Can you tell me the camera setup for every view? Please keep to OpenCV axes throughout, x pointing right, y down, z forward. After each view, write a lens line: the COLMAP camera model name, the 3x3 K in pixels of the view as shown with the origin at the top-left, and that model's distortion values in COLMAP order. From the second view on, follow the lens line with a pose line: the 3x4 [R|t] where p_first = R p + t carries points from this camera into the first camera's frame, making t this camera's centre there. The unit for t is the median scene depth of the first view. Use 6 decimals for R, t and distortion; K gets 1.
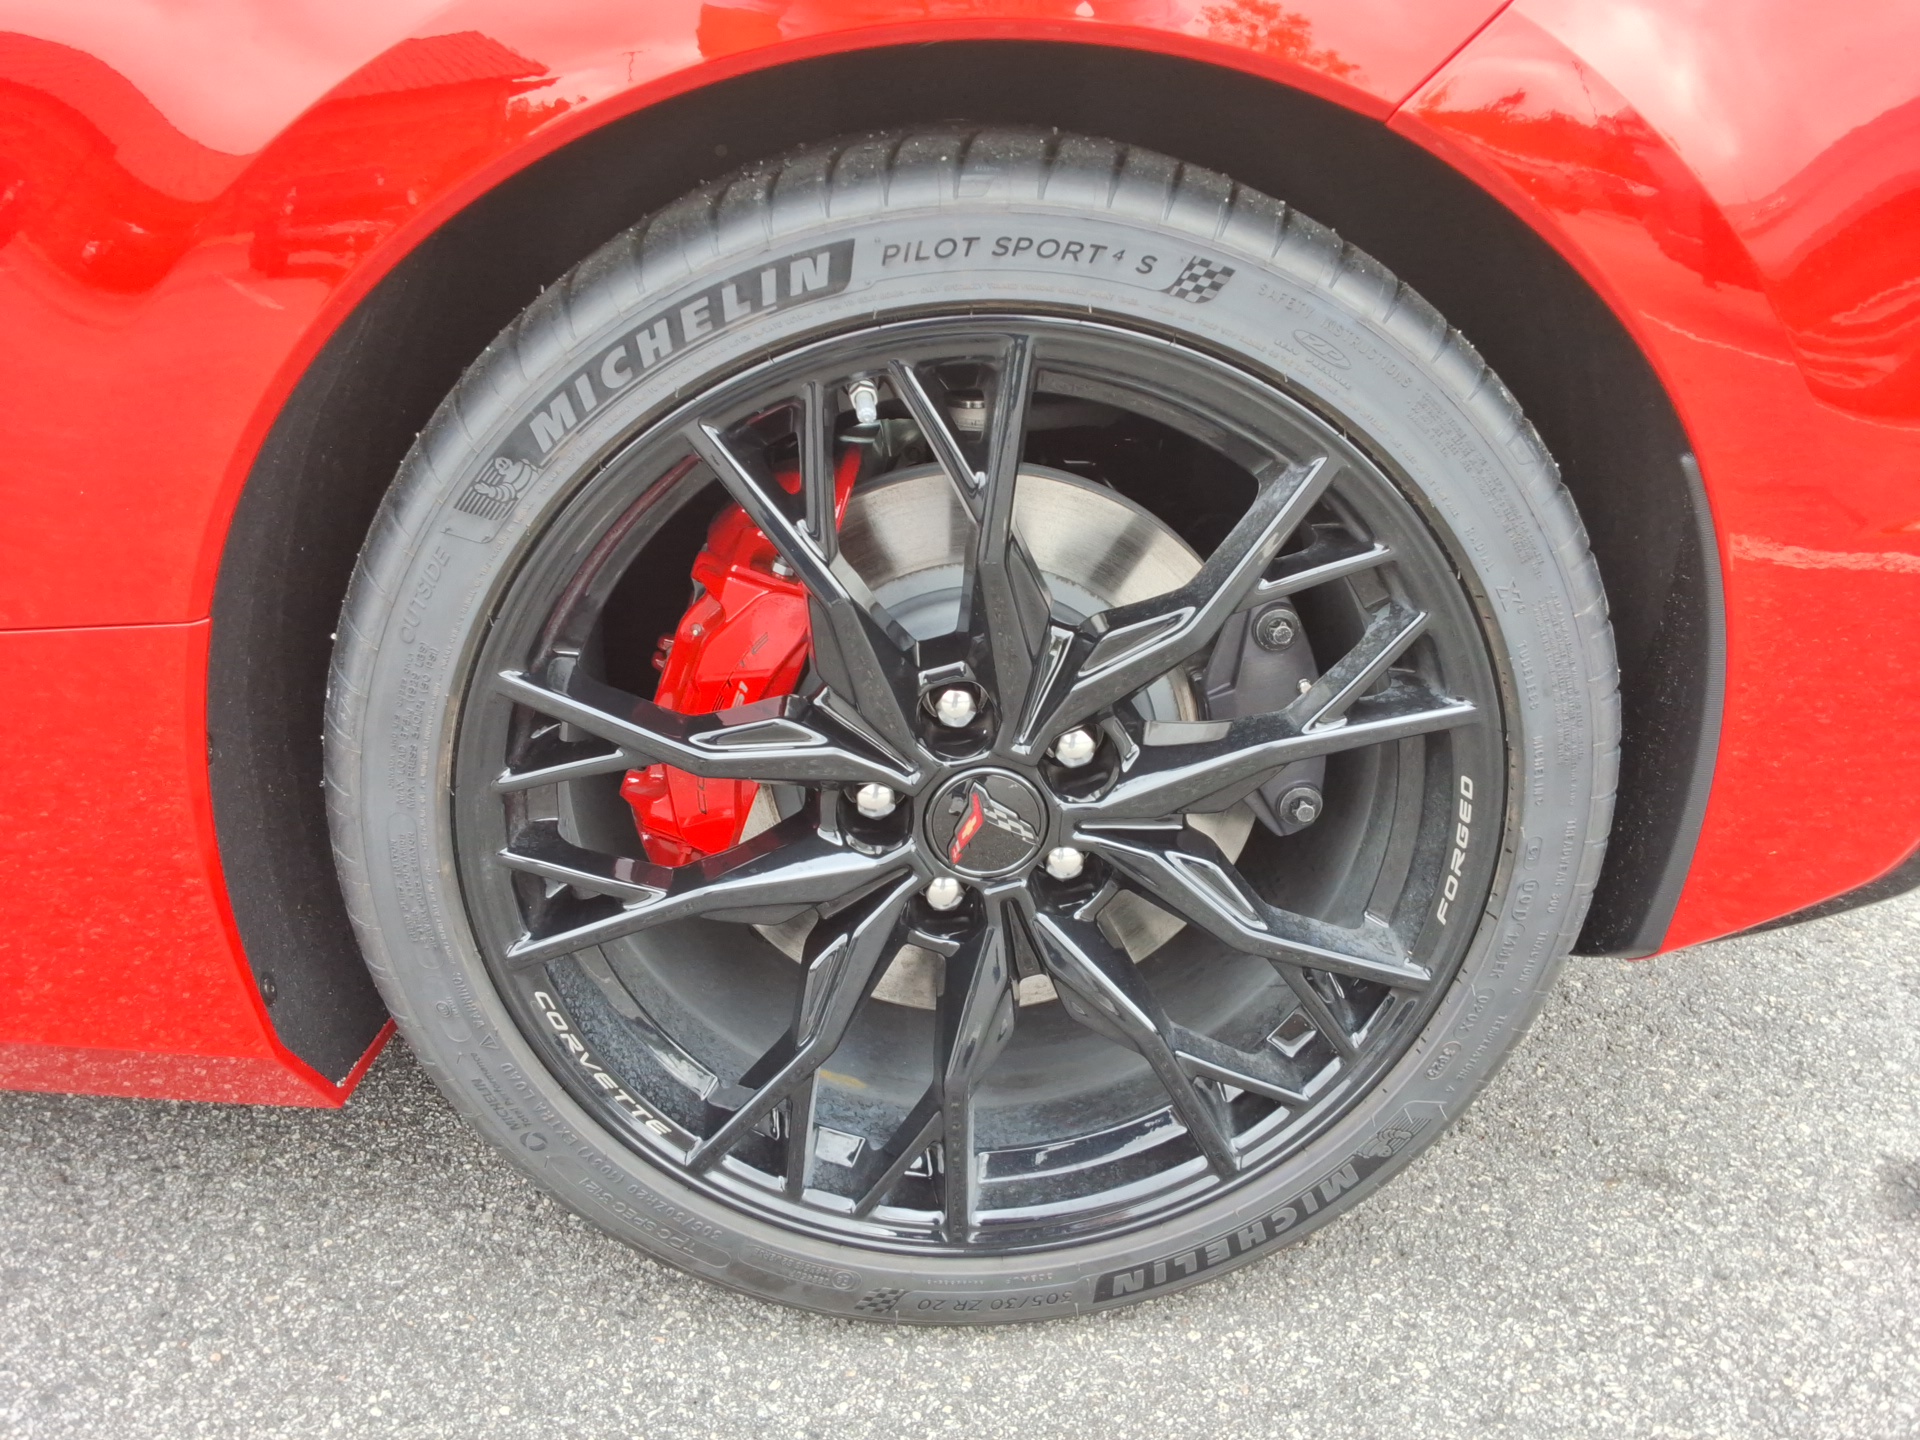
lens RADIAL K [[1549.0, 0, 964.4], [0, 1549.0, 723.0], [0, 0, 1]] dist [0.063266, -0.123895]
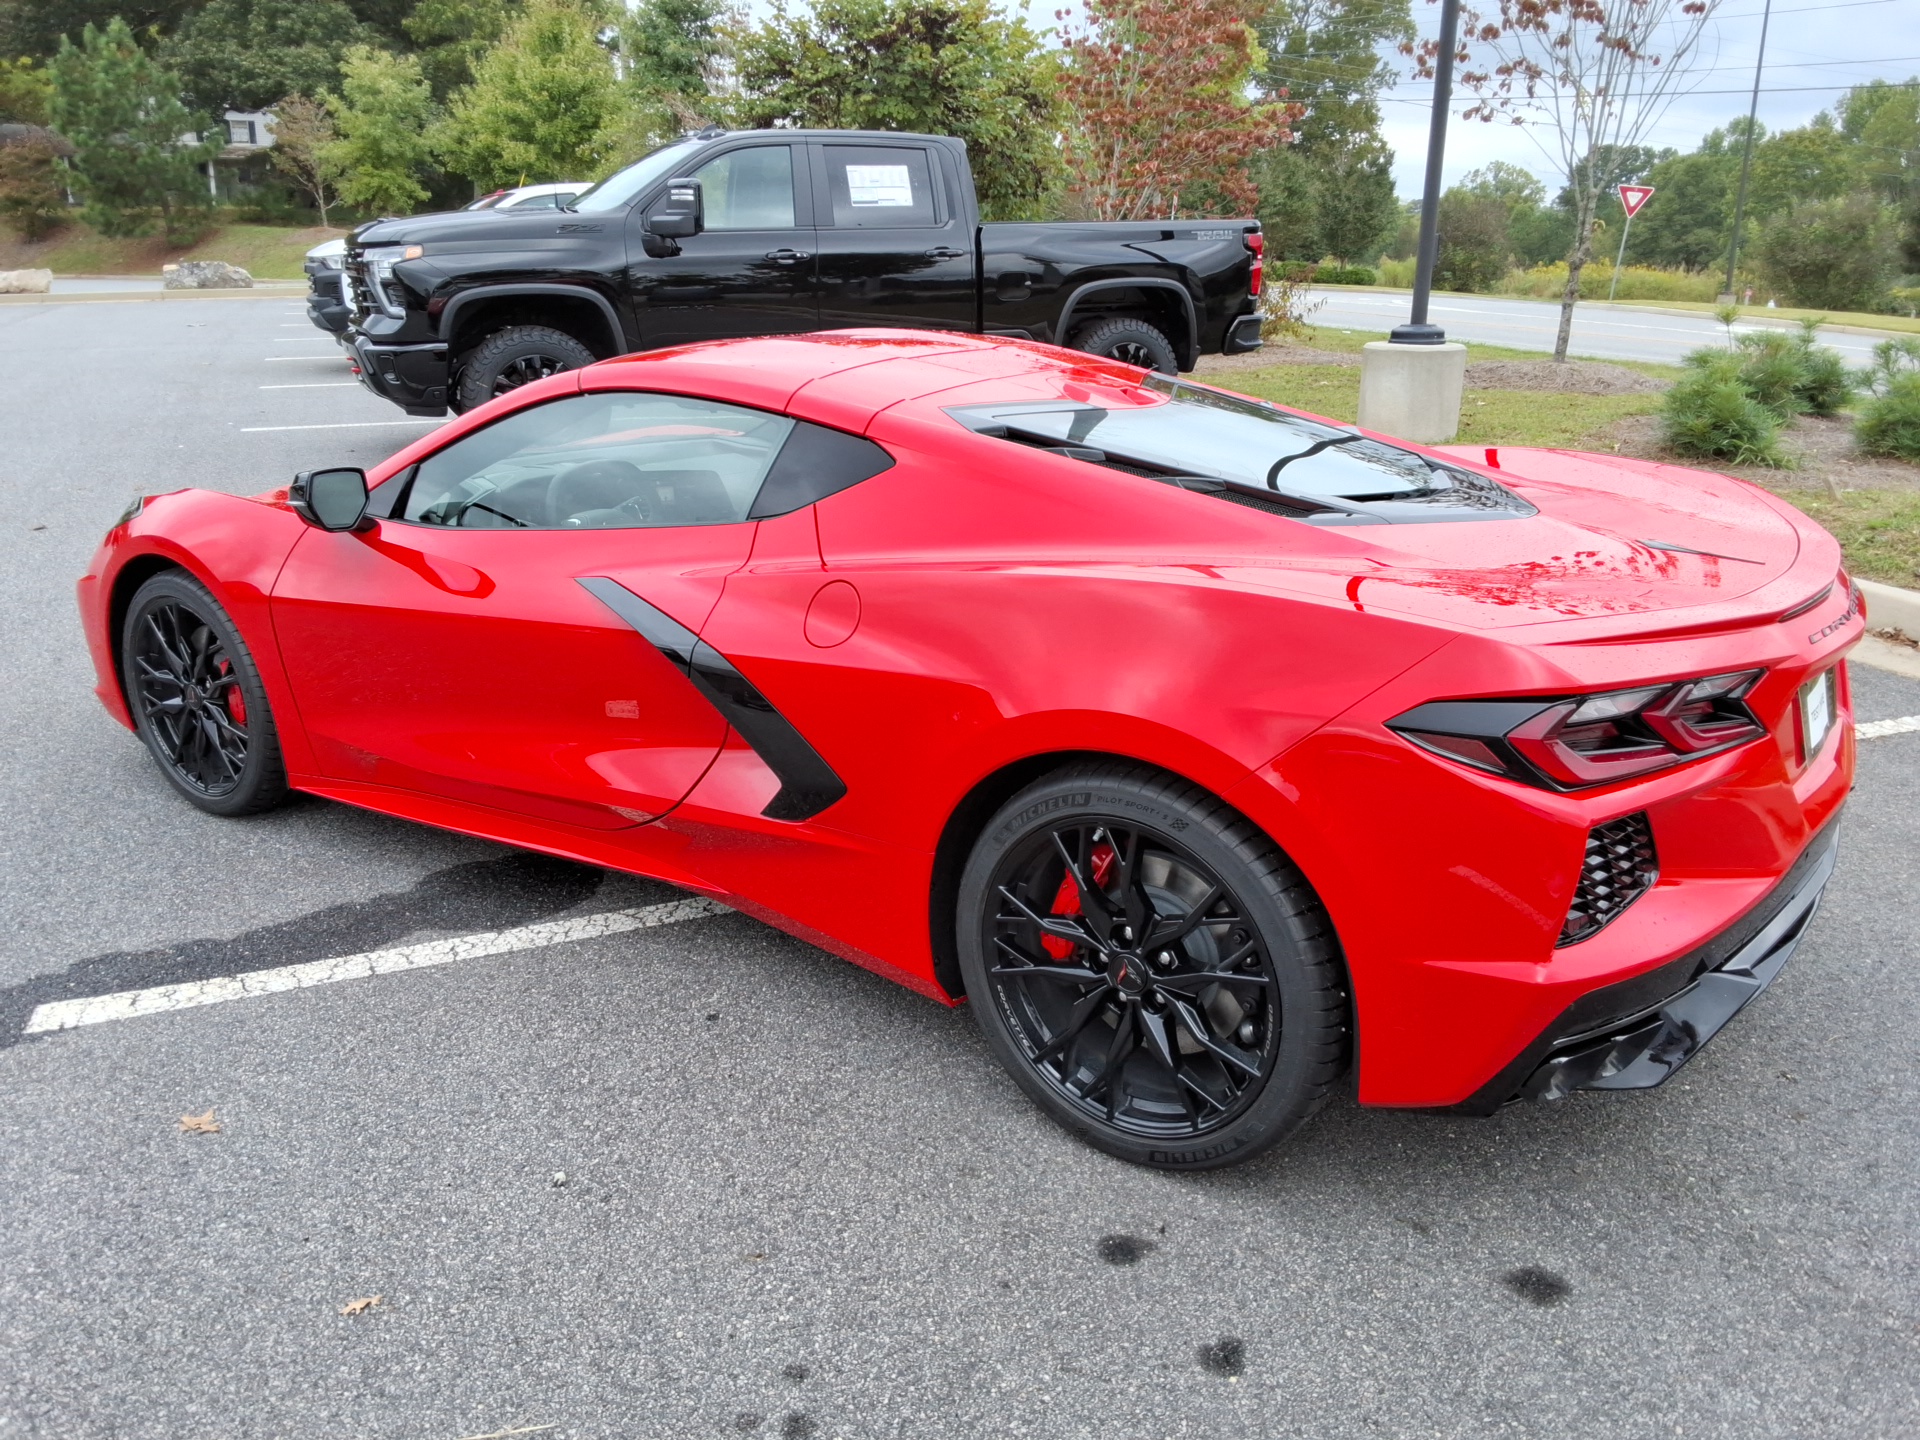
lens RADIAL K [[1534.3, 0, 984.1], [0, 1534.3, 699.4], [0, 0, 1]] dist [0.113727, -0.172409]
pose [[0.779350, 0.173883, -0.601979, 1.471866], [-0.234379, 0.971880, -0.022708, -0.312393], [0.581103, 0.158789, 0.798189, -1.596092]]
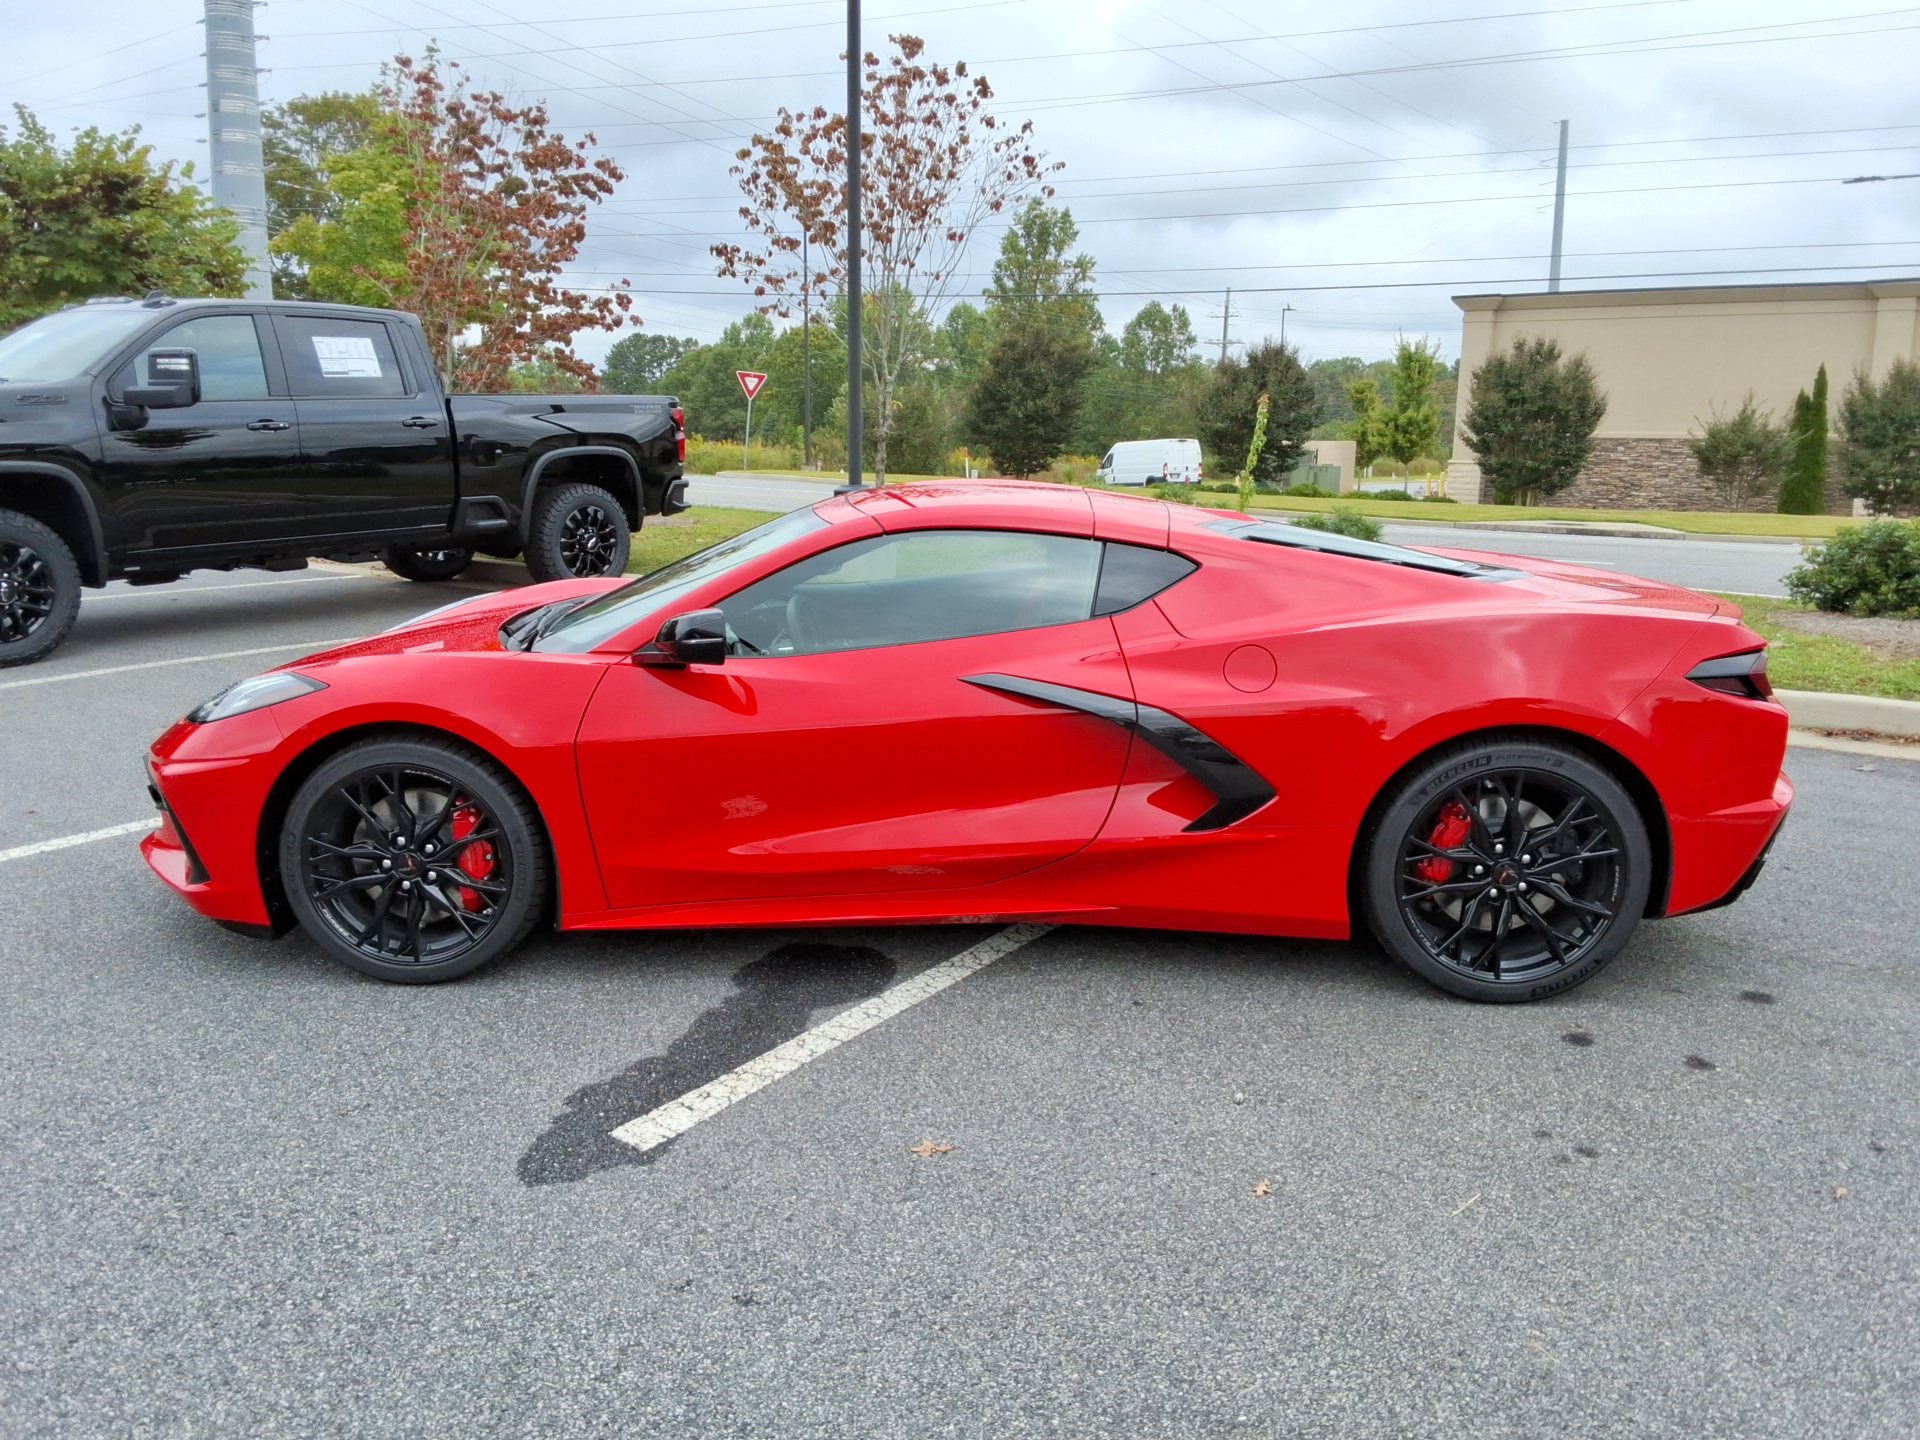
lens RADIAL K [[1530.7, 0, 973.4], [0, 1530.7, 722.3], [0, 0, 1]] dist [0.105503, -0.173891]
pose [[0.995446, 0.012866, -0.094458, -1.111037], [-0.030700, 0.981329, -0.189870, 0.532330], [0.090252, 0.191905, 0.977255, -3.623490]]
